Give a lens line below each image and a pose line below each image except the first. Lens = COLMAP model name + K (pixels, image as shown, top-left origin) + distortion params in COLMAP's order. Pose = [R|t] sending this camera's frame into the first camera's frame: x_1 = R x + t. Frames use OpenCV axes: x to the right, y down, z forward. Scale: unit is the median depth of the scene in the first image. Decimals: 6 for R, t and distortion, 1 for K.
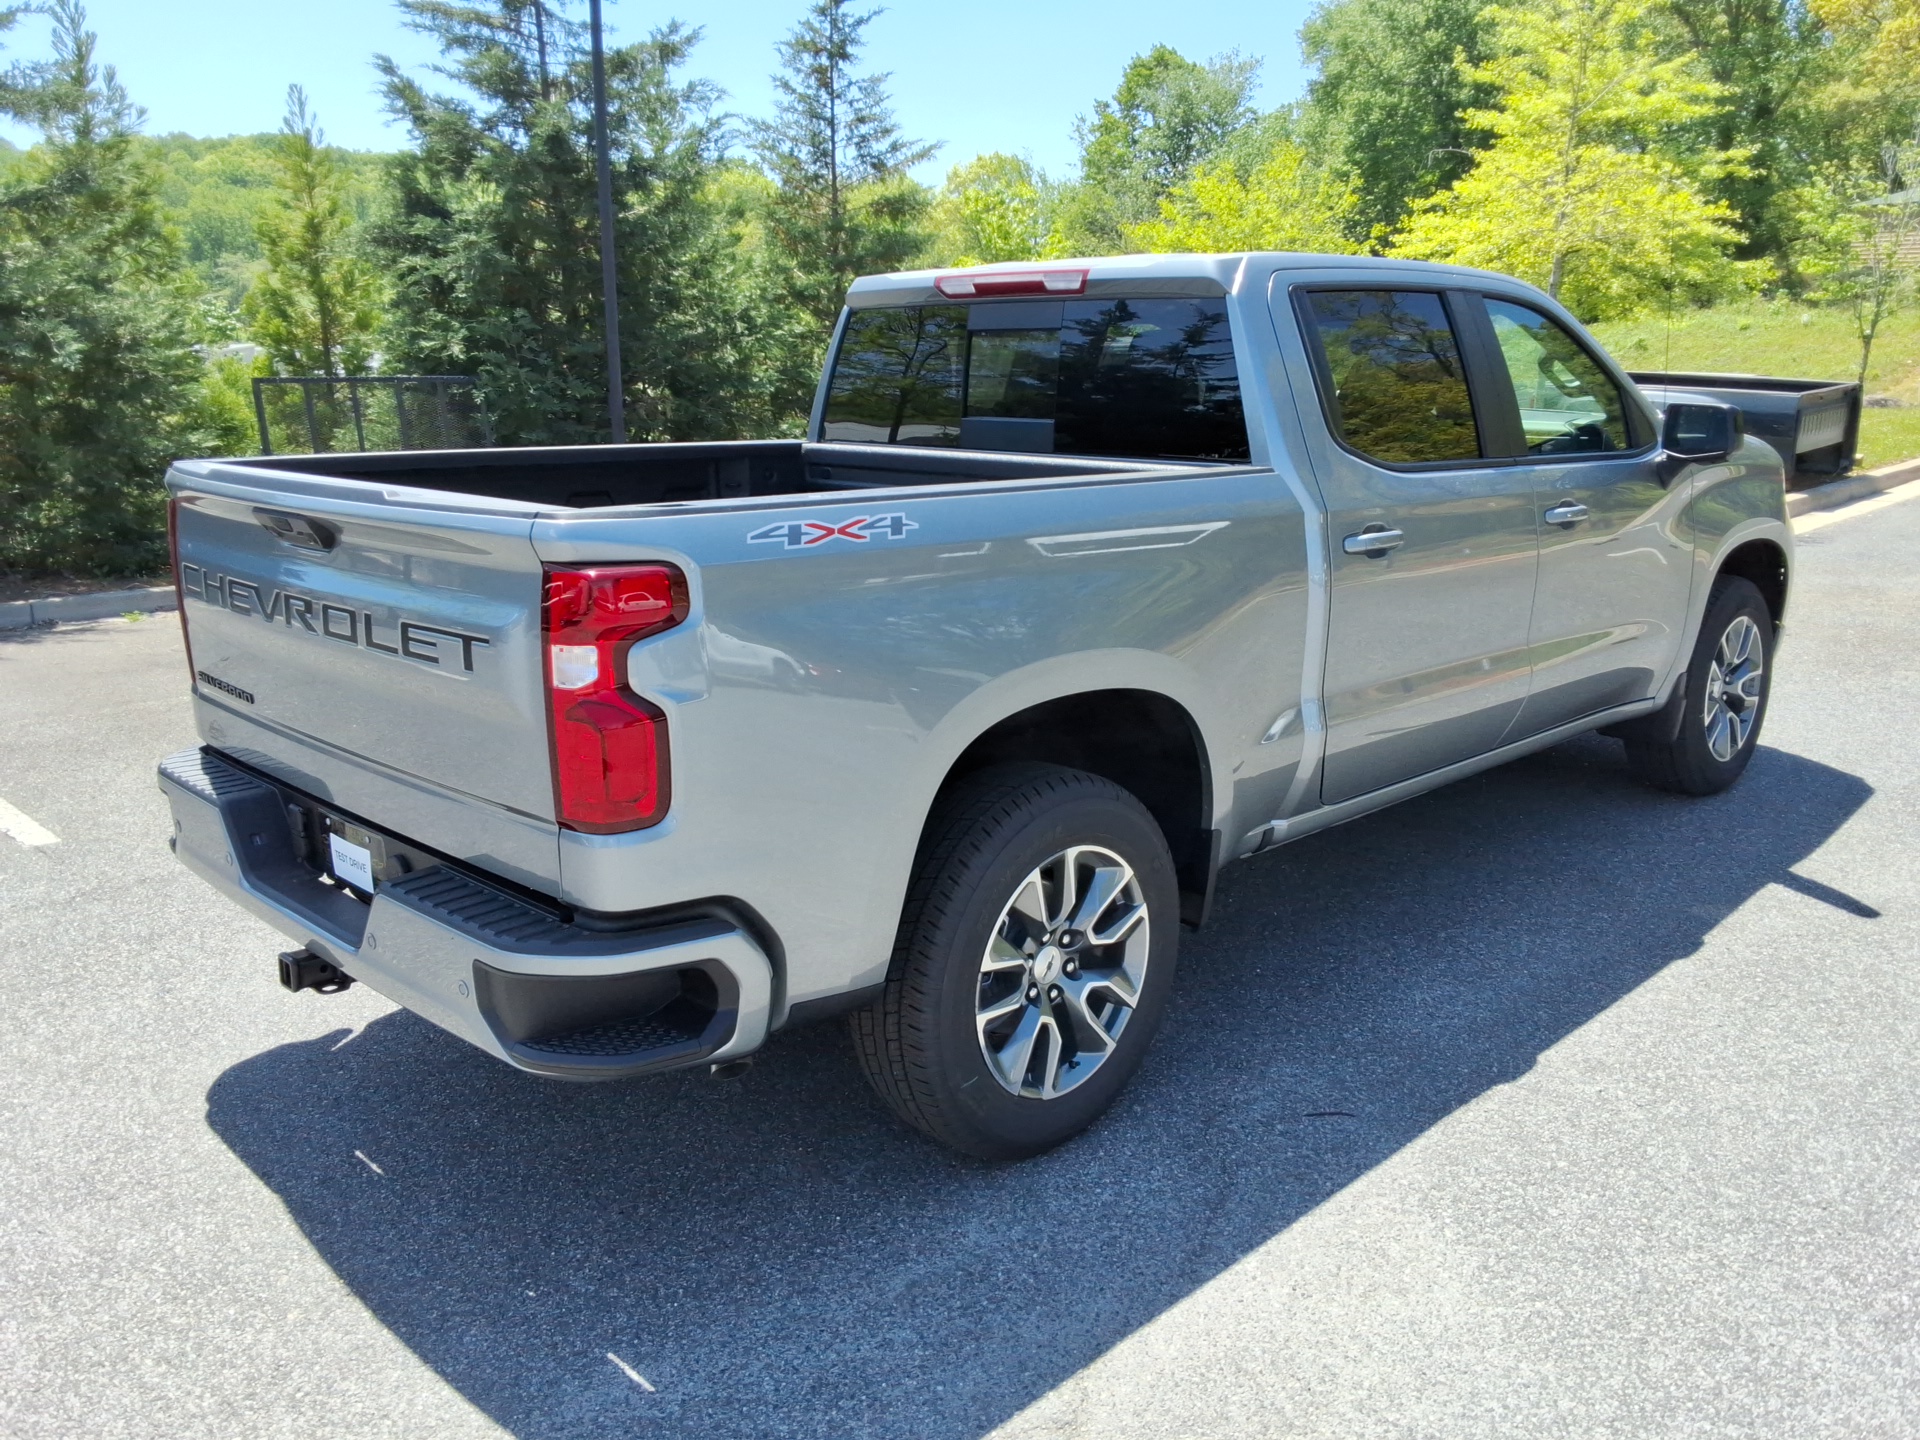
lens RADIAL K [[1529.5, 0, 969.0], [0, 1529.5, 716.1], [0, 0, 1]] dist [0.120346, -0.181120]
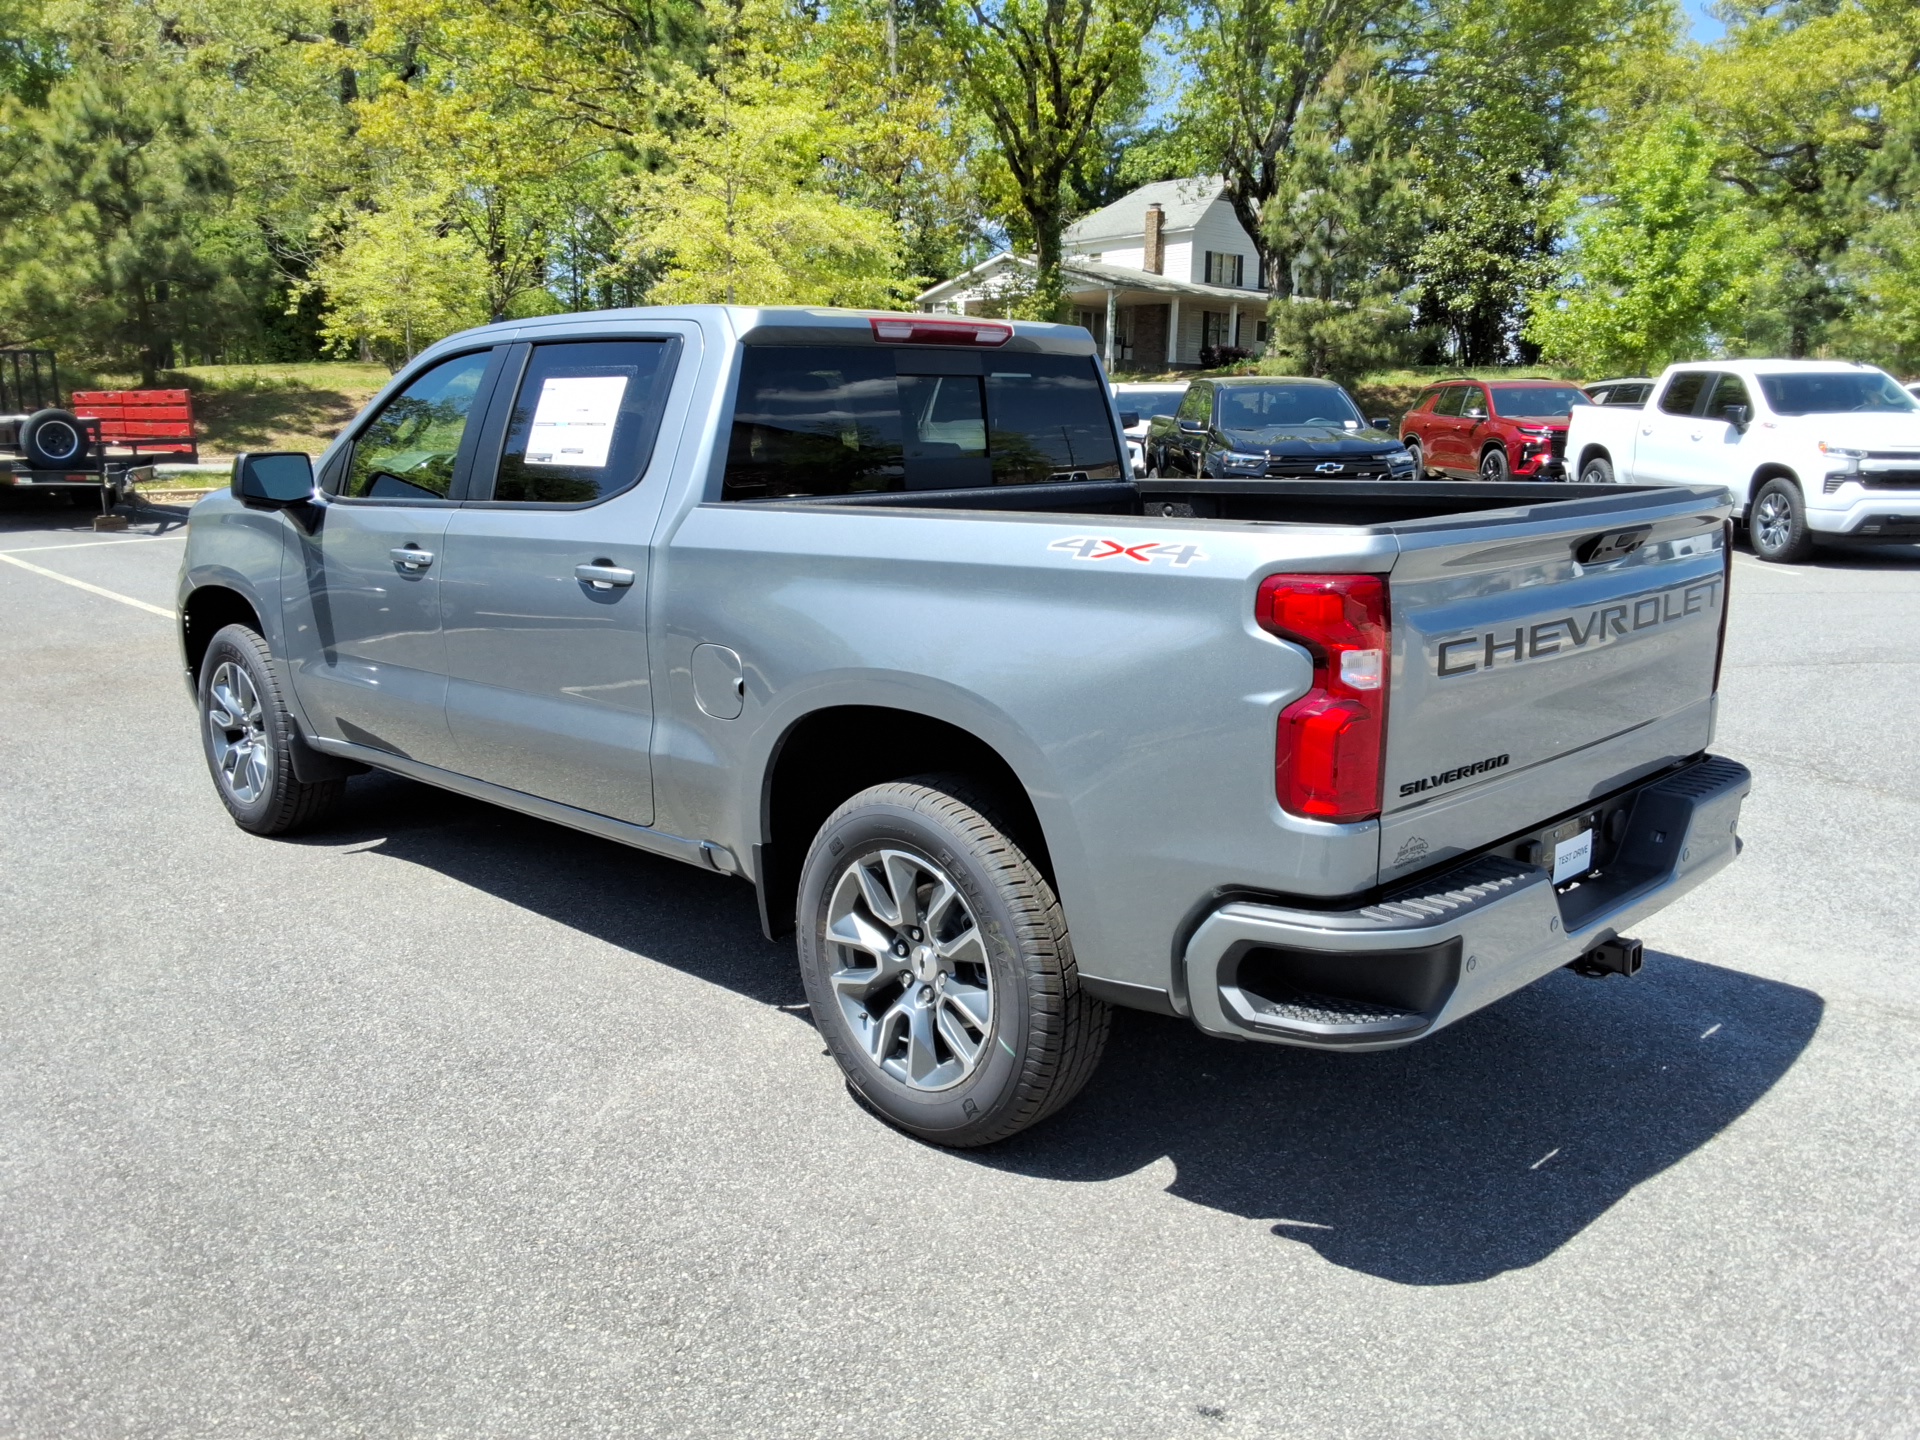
lens RADIAL K [[1527.9, 0, 984.2], [0, 1527.9, 718.7], [0, 0, 1]] dist [0.130312, -0.198477]
pose [[-0.013731, -0.188491, 0.981979, -1.050213], [0.235342, 0.953873, 0.186387, -0.214414], [-0.971816, 0.233660, 0.031262, 0.986456]]
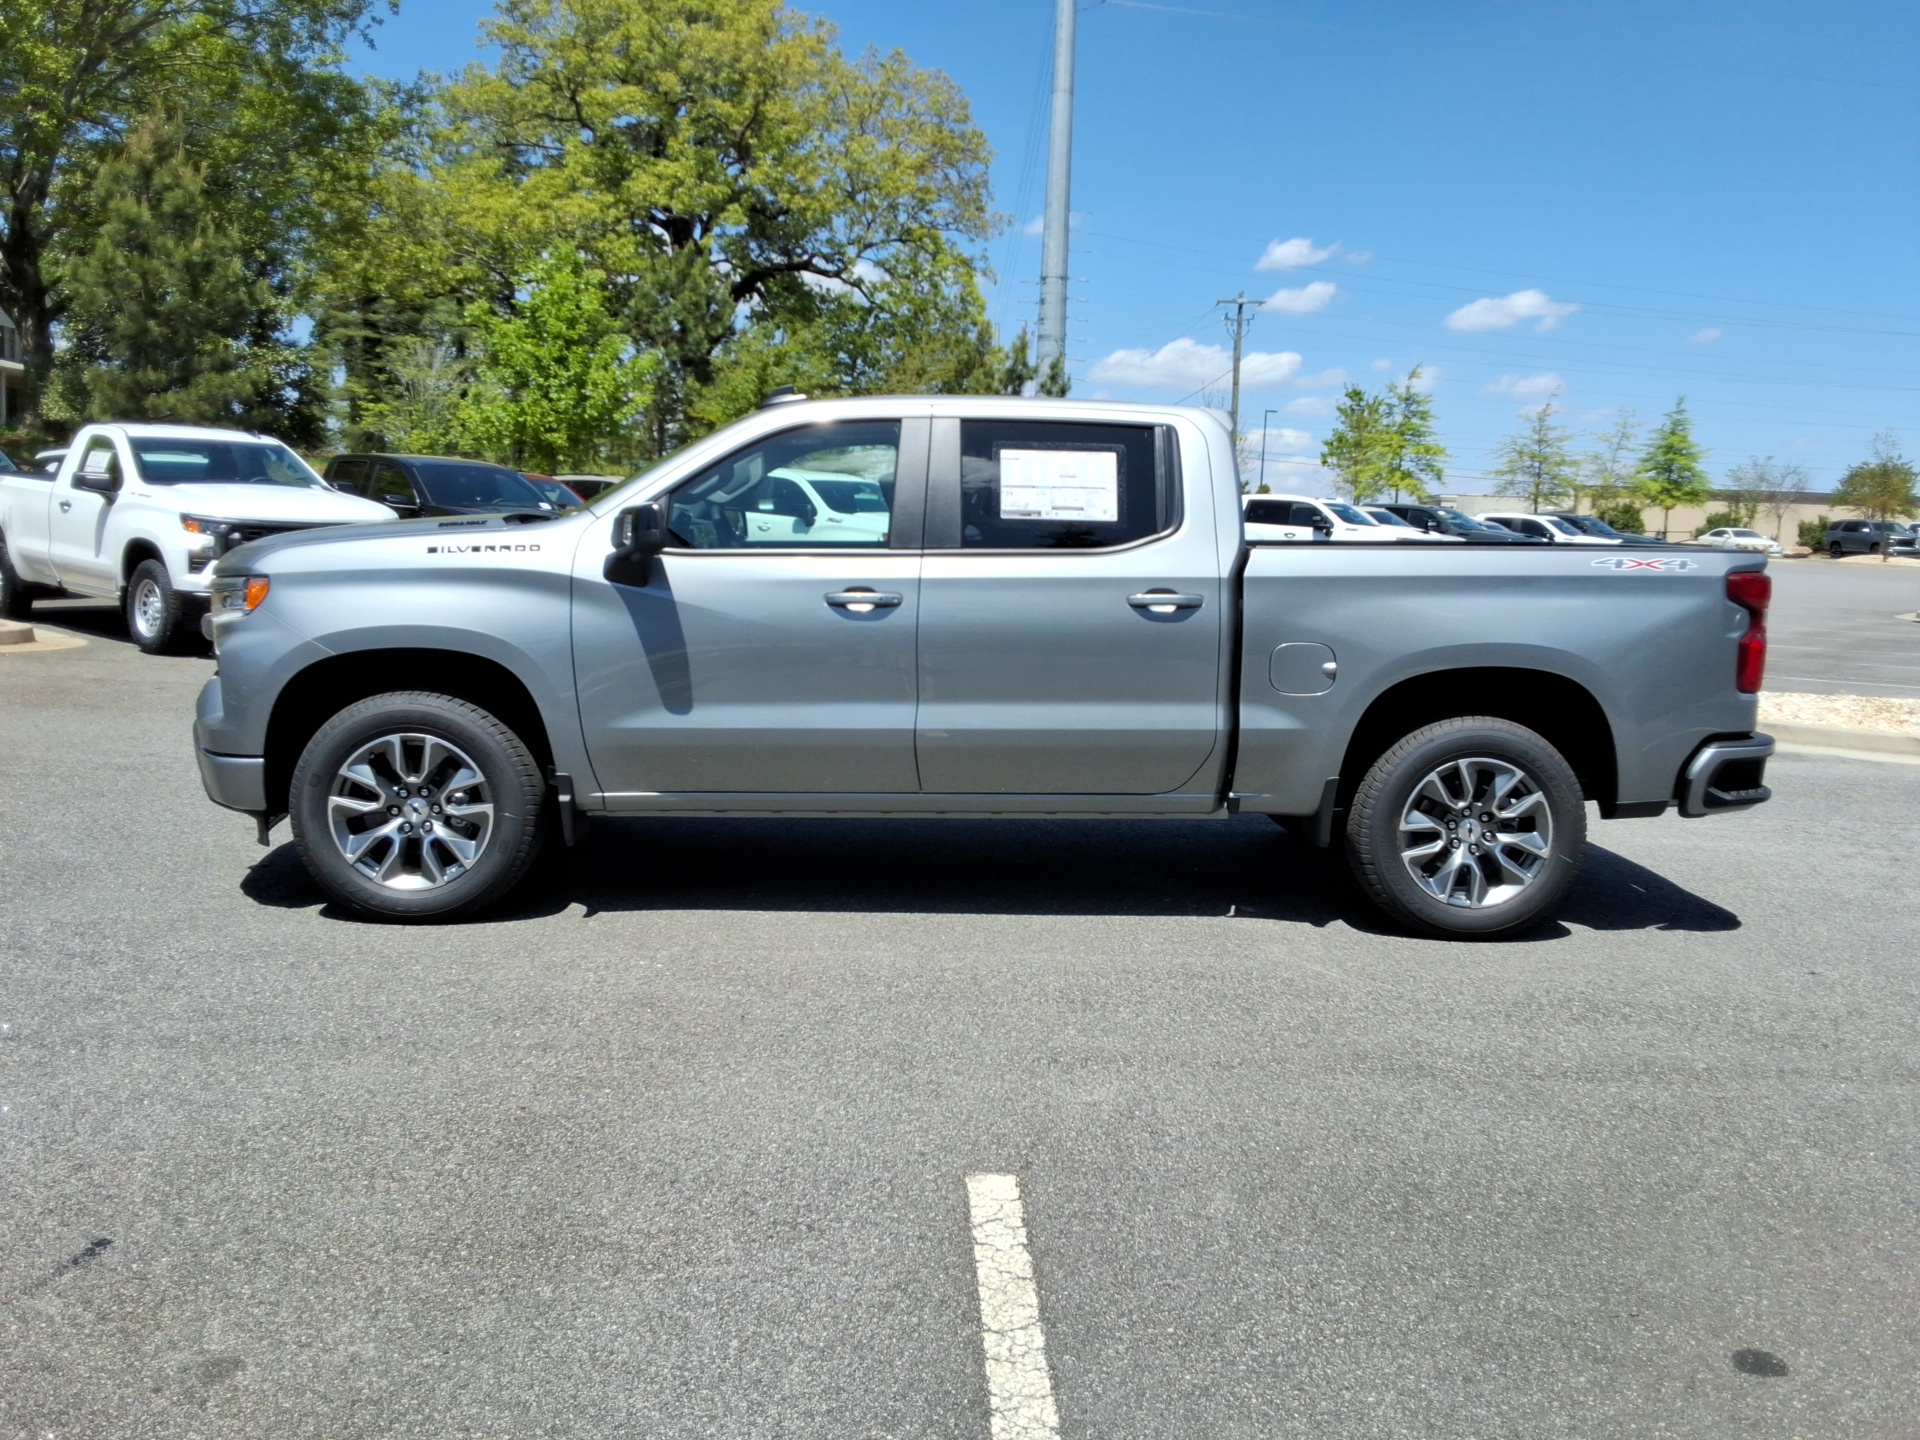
lens RADIAL K [[1529.5, 0, 969.0], [0, 1529.5, 716.1], [0, 0, 1]] dist [0.120346, -0.181120]
pose [[-0.745512, -0.097462, 0.659328, -0.809191], [0.132745, 0.947718, 0.290189, -0.477345], [-0.653139, 0.303862, -0.693597, 2.248333]]
